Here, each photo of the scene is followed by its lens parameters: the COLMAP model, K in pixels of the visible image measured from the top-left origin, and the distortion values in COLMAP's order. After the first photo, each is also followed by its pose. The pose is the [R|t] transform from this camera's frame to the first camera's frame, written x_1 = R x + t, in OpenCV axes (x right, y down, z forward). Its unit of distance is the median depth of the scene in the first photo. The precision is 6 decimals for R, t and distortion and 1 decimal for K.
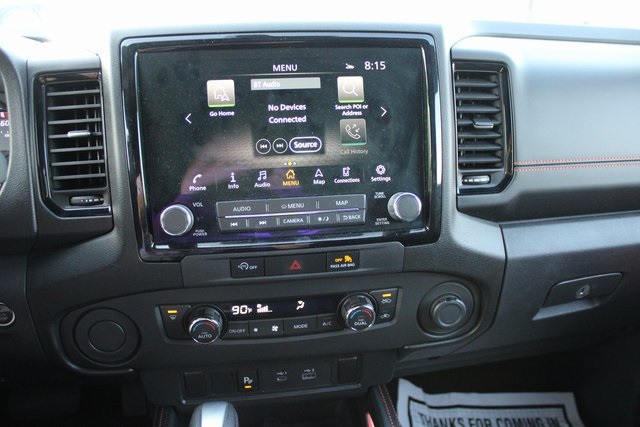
lens RADIAL K [[525.4, 0, 319.9], [0, 525.4, 215.1], [0, 0, 1]] dist [-0.120358, 0.002348]
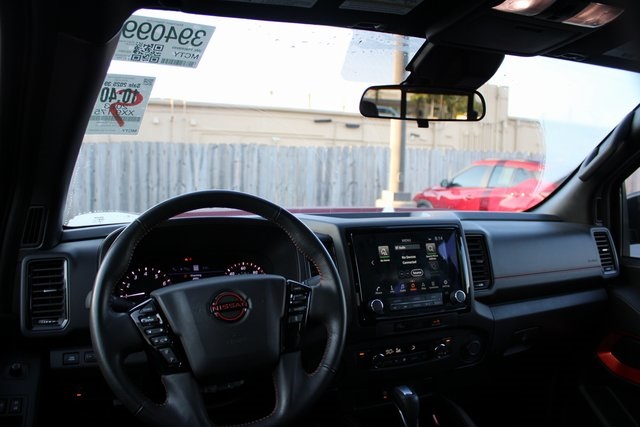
lens RADIAL K [[525.4, 0, 320.8], [0, 525.4, 214.1], [0, 0, 1]] dist [-0.120358, 0.002348]
pose [[0.969615, -0.007509, 0.244520, -0.994377], [0.076676, 0.958491, -0.274618, 0.218700], [-0.232308, 0.285023, 0.929943, -1.121689]]
